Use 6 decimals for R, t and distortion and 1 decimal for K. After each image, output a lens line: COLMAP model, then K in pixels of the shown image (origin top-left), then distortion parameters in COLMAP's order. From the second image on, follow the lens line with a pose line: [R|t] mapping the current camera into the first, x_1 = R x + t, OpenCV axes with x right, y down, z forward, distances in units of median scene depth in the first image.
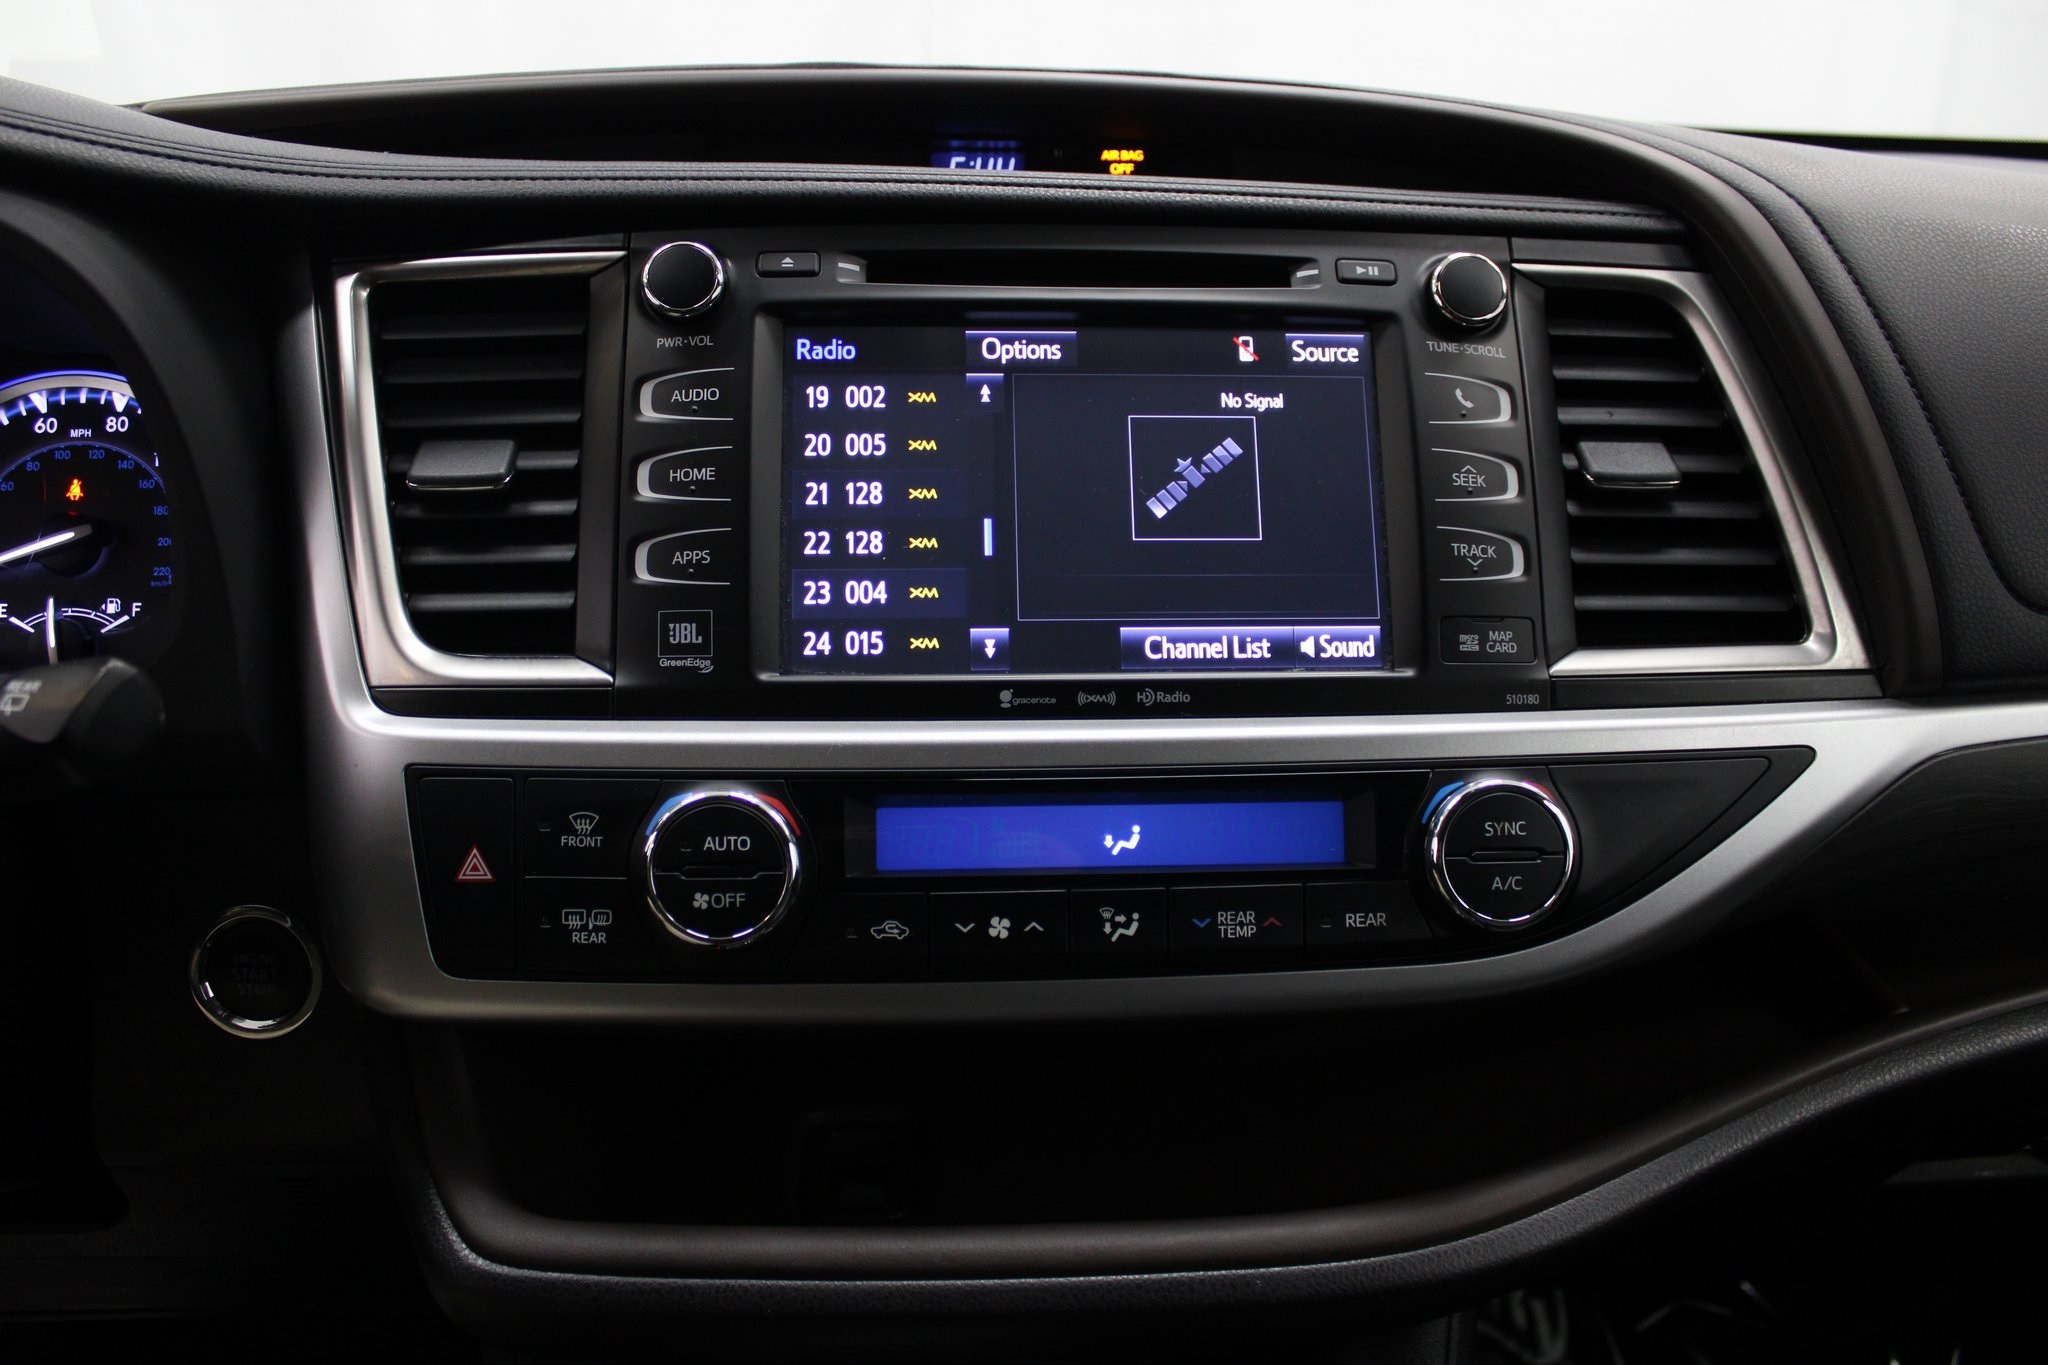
lens RADIAL K [[1667.7, 0, 1023.4], [0, 1667.7, 676.6], [0, 0, 1]] dist [-0.151637, 0.098187]
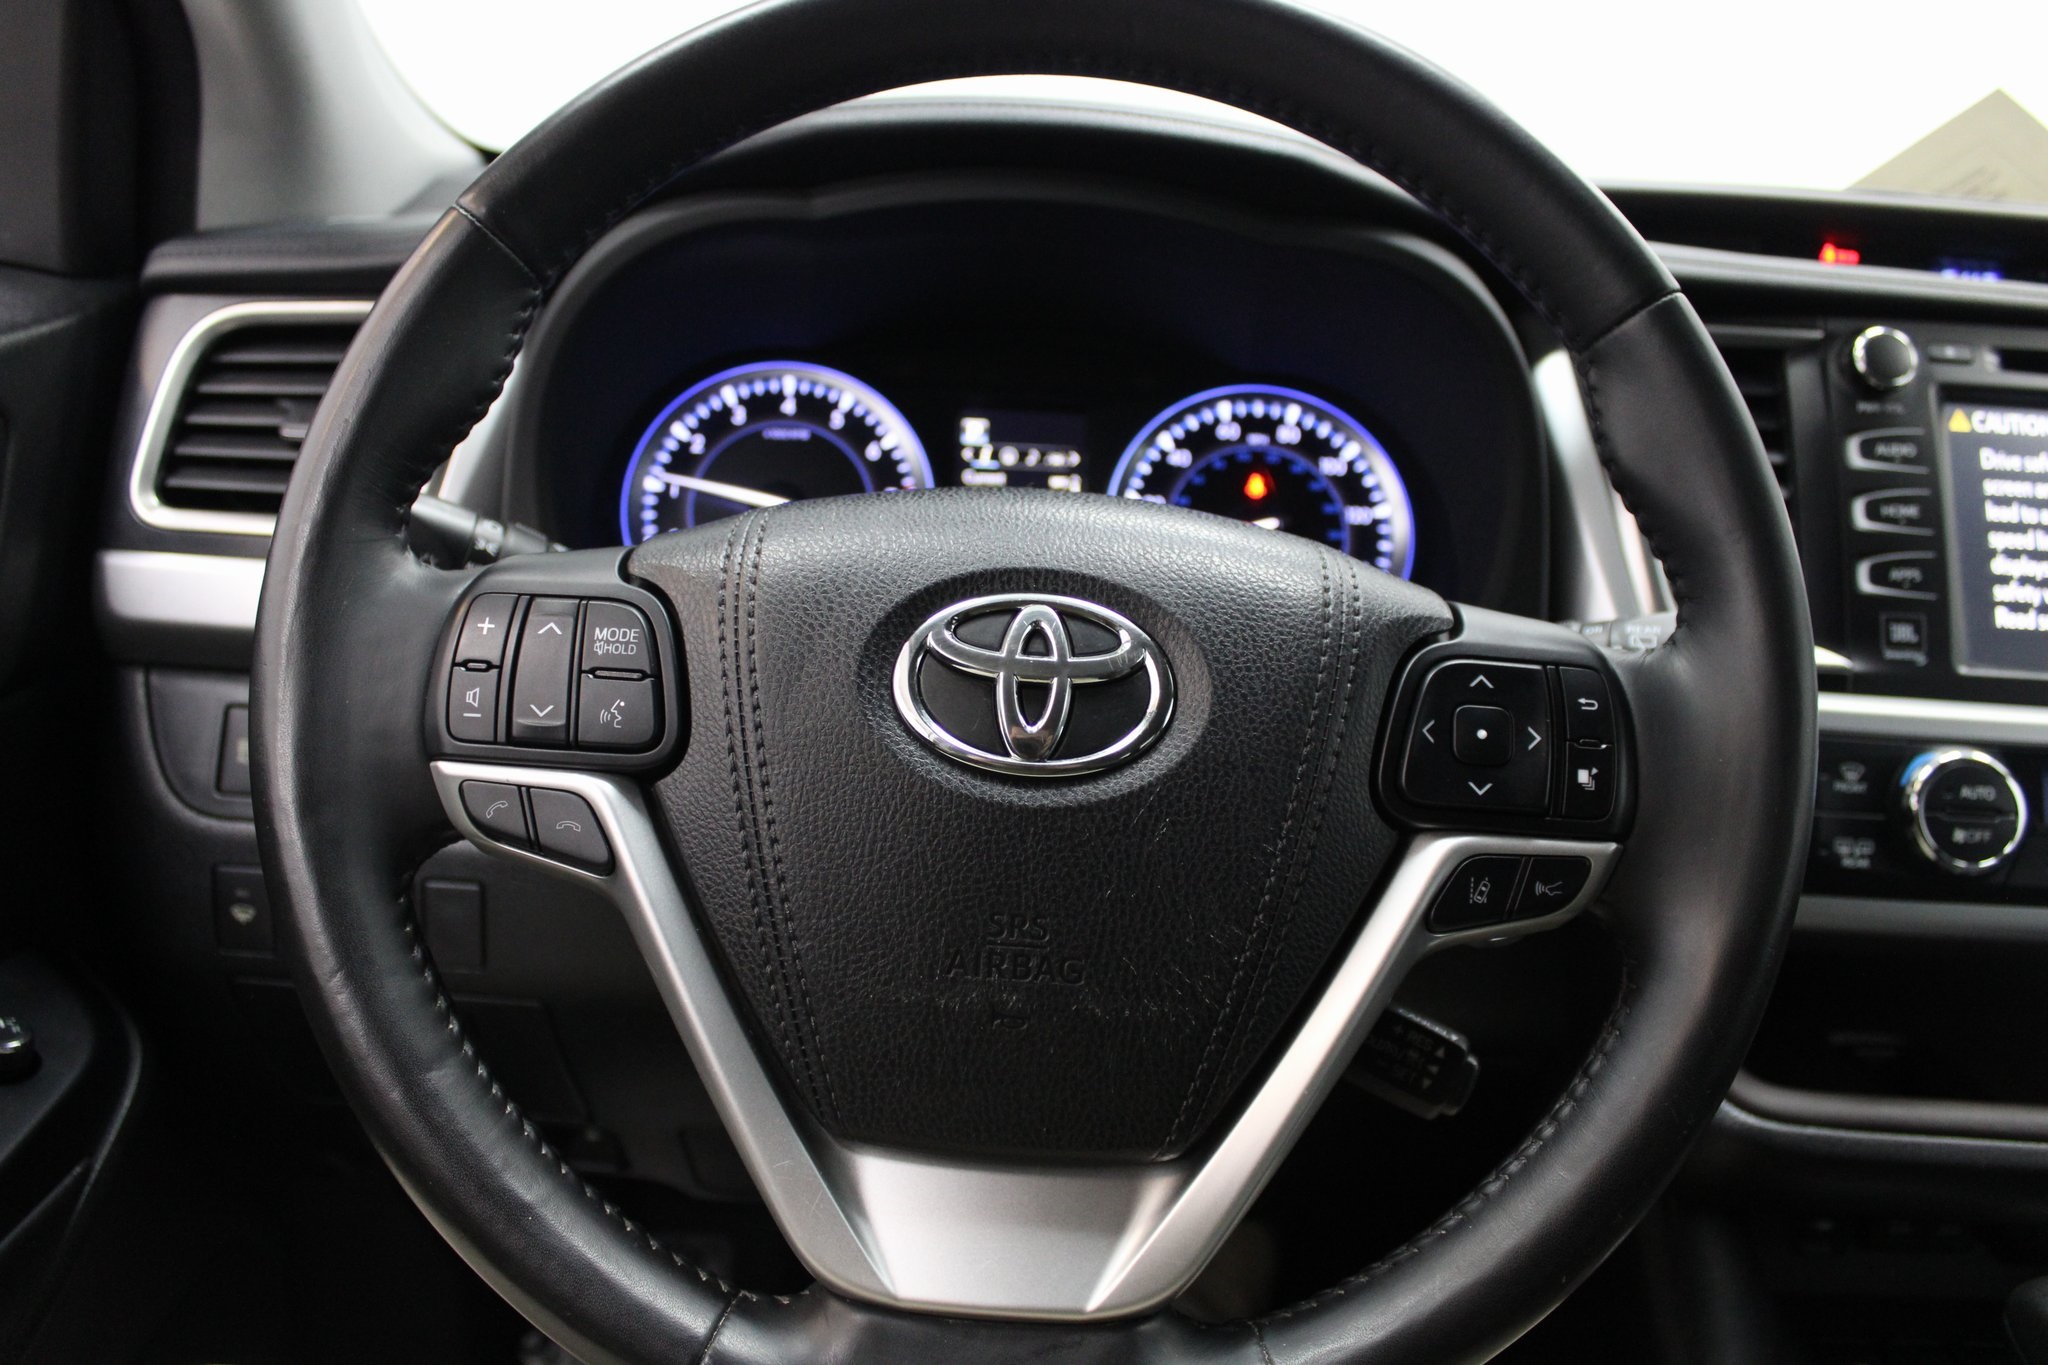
lens RADIAL K [[1667.7, 0, 1020.4], [0, 1667.7, 684.8], [0, 0, 1]] dist [-0.151637, 0.098187]
pose [[0.996749, 0.059429, -0.054398, -0.782999], [-0.061504, 0.997410, -0.037296, 0.098526], [0.052041, 0.040521, 0.997823, -0.266752]]
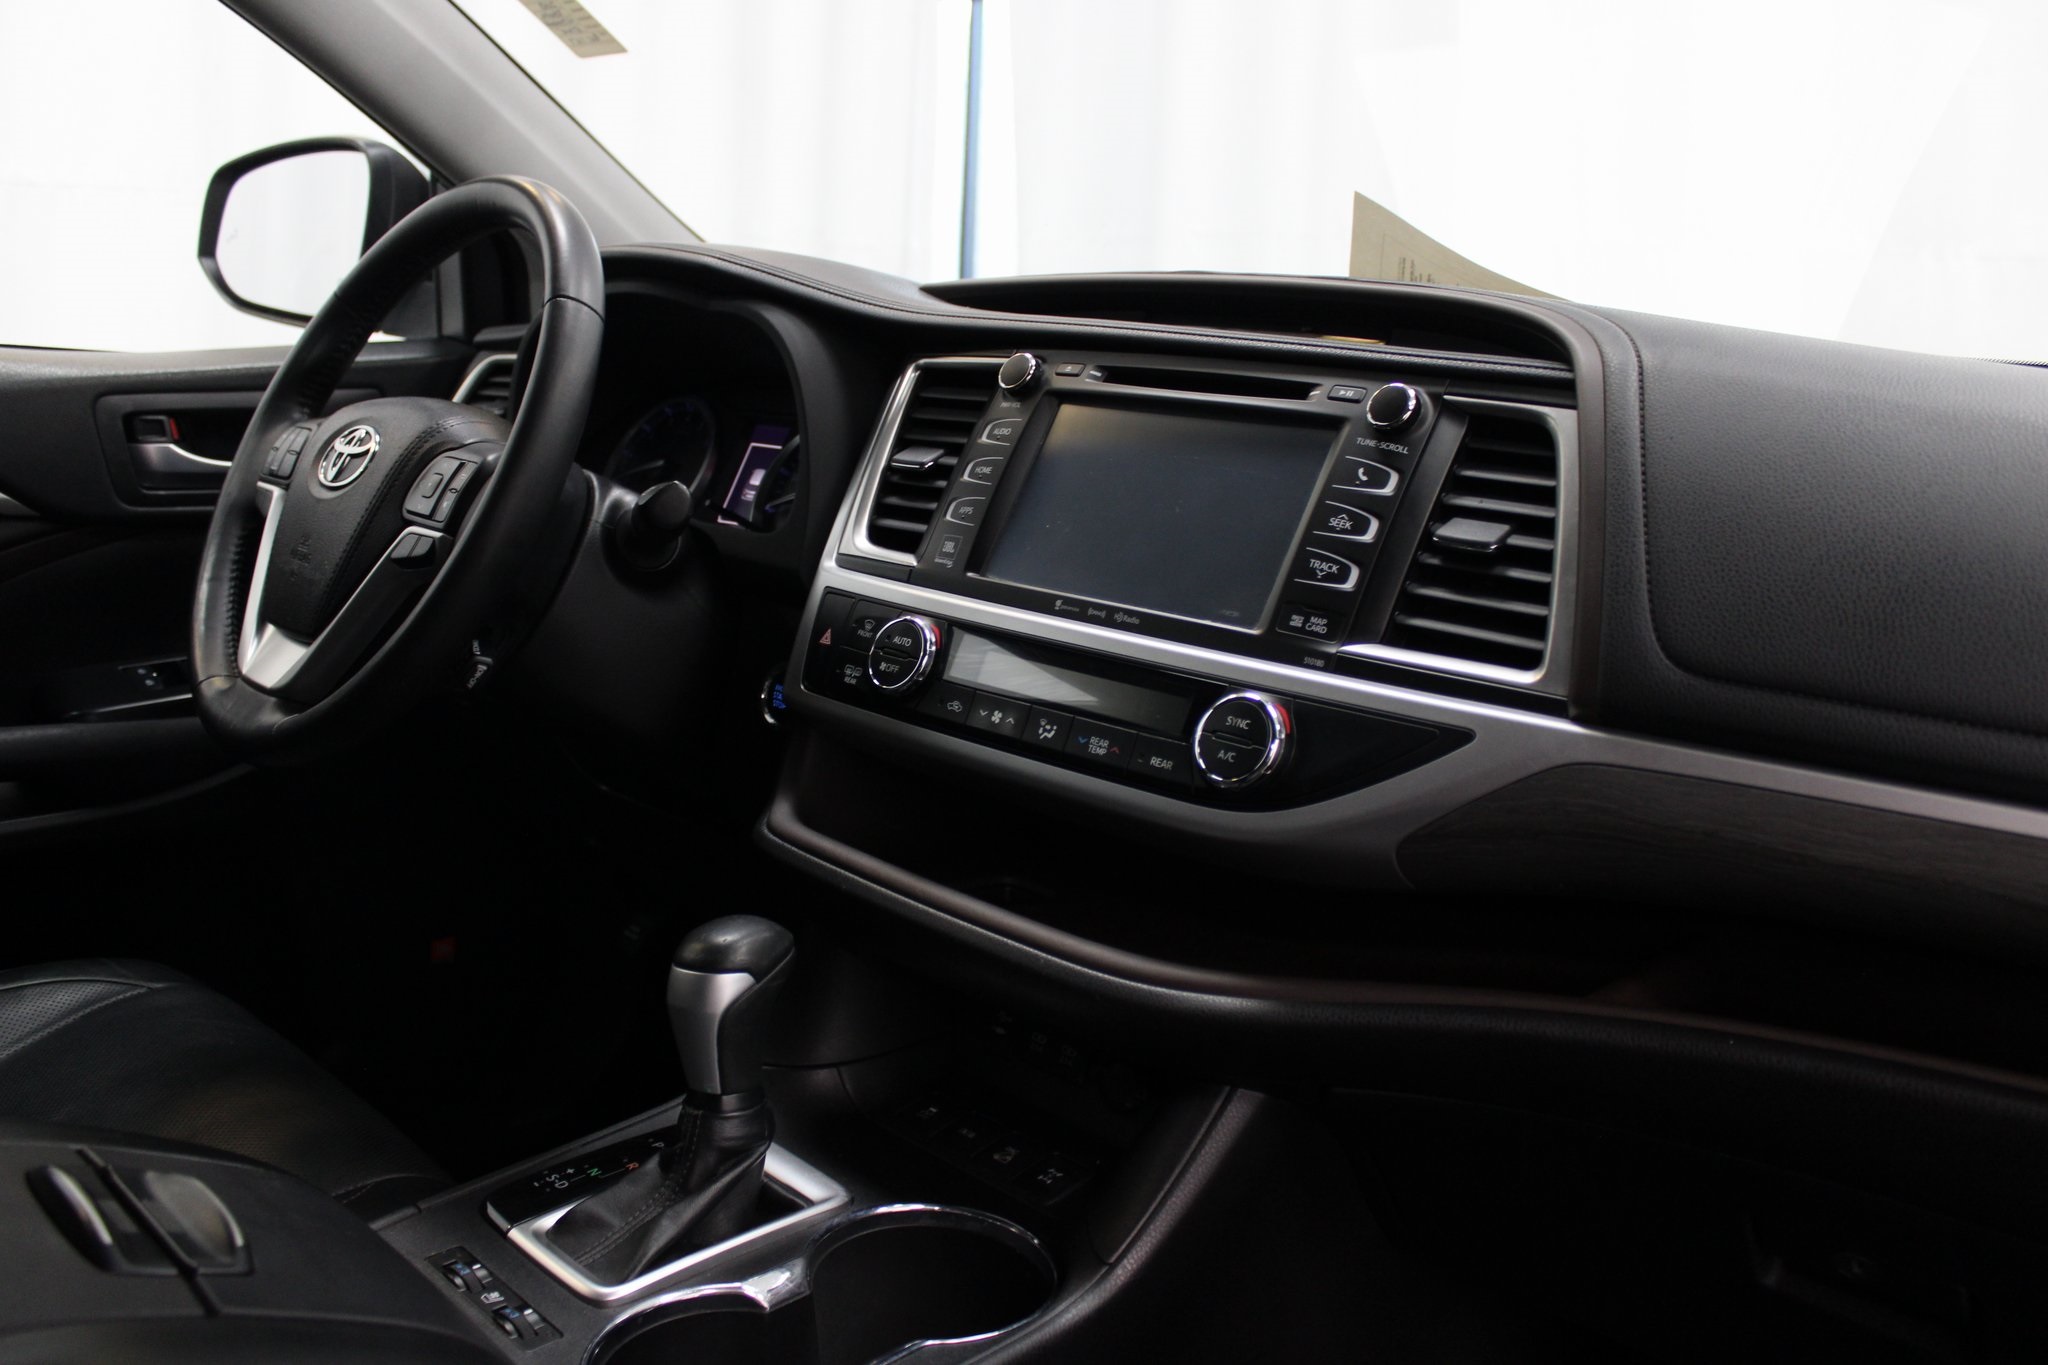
lens RADIAL K [[1667.7, 0, 1030.6], [0, 1667.7, 668.8], [0, 0, 1]] dist [-0.151637, 0.098187]
pose [[0.681321, 0.170341, -0.711888, 1.185509], [-0.288555, 0.956292, -0.047343, 0.163086], [0.672709, 0.237675, 0.700695, -0.227970]]
